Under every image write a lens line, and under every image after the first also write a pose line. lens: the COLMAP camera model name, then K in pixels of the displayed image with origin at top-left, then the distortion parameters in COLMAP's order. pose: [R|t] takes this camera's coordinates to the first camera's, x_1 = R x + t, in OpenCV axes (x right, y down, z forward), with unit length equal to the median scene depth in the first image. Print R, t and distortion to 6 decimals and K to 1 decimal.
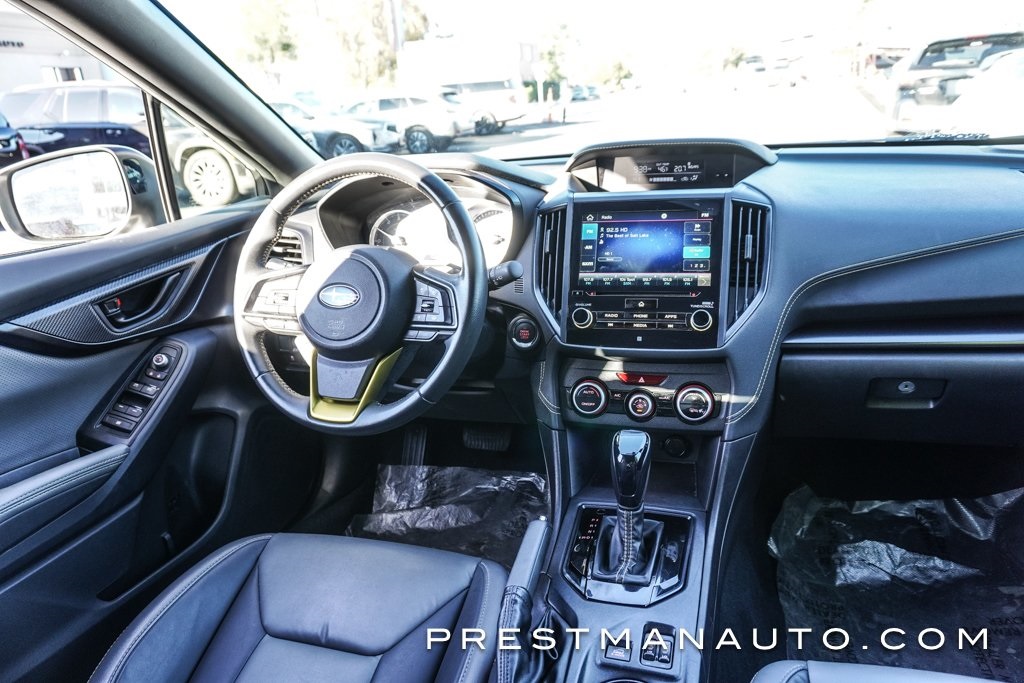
lens RADIAL K [[715.2, 0, 508.0], [0, 715.2, 339.7], [0, 0, 1]] dist [-0.010591, 0.016749]
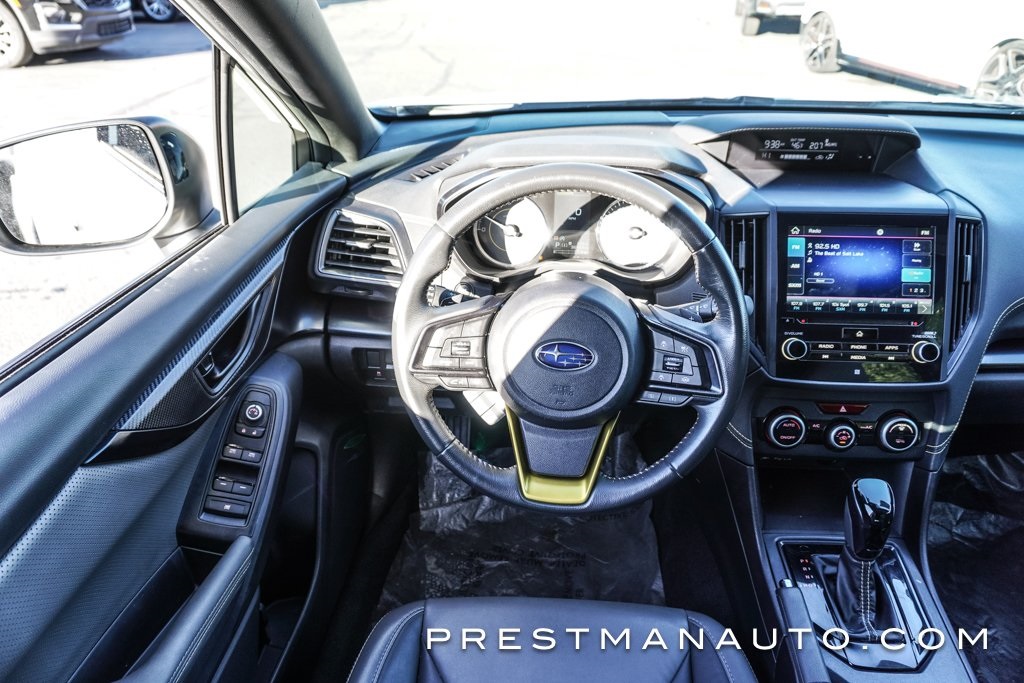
lens RADIAL K [[715.2, 0, 511.6], [0, 715.2, 342.9], [0, 0, 1]] dist [-0.010591, 0.016749]
pose [[0.966000, -0.062304, 0.250924, -0.456318], [0.012155, 0.980400, 0.196640, -0.215672], [-0.258258, -0.186904, 0.947824, 0.239056]]
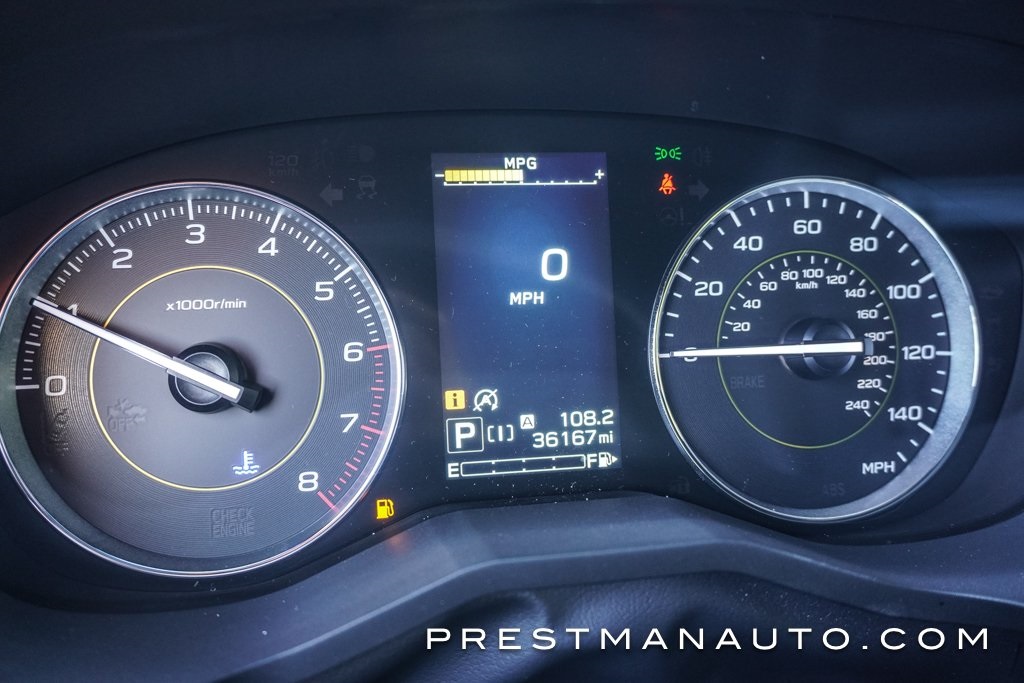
lens RADIAL K [[1018.3, 0, 514.3], [0, 1018.3, 339.7], [0, 0, 1]] dist [0.010506, 0.000000]
pose [[0.864097, -0.068109, 0.498696, -0.256756], [0.073400, 0.997262, 0.009018, -0.179149], [-0.497945, 0.028812, 0.866730, 0.957587]]
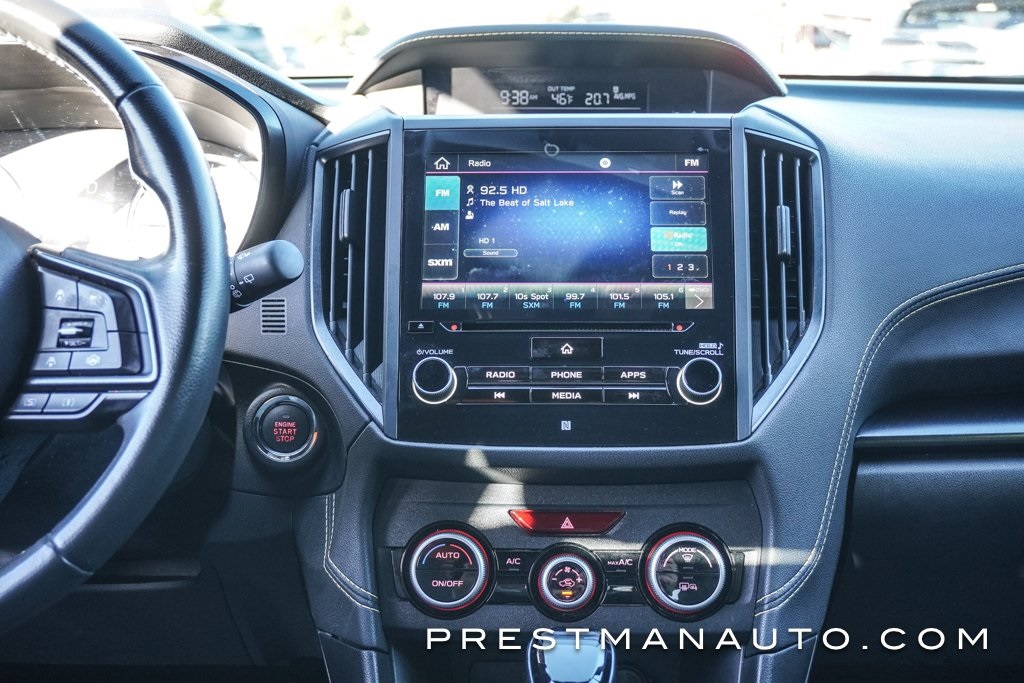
lens RADIAL K [[1477.0, 0, 513.7], [0, 1477.0, 340.4], [0, 0, 1]] dist [0.025013, 0.000000]
pose [[0.962868, 0.020390, 0.269200, -0.089992], [0.020835, 0.988558, -0.149399, 0.078947], [-0.269166, 0.149460, 0.951426, 0.127866]]
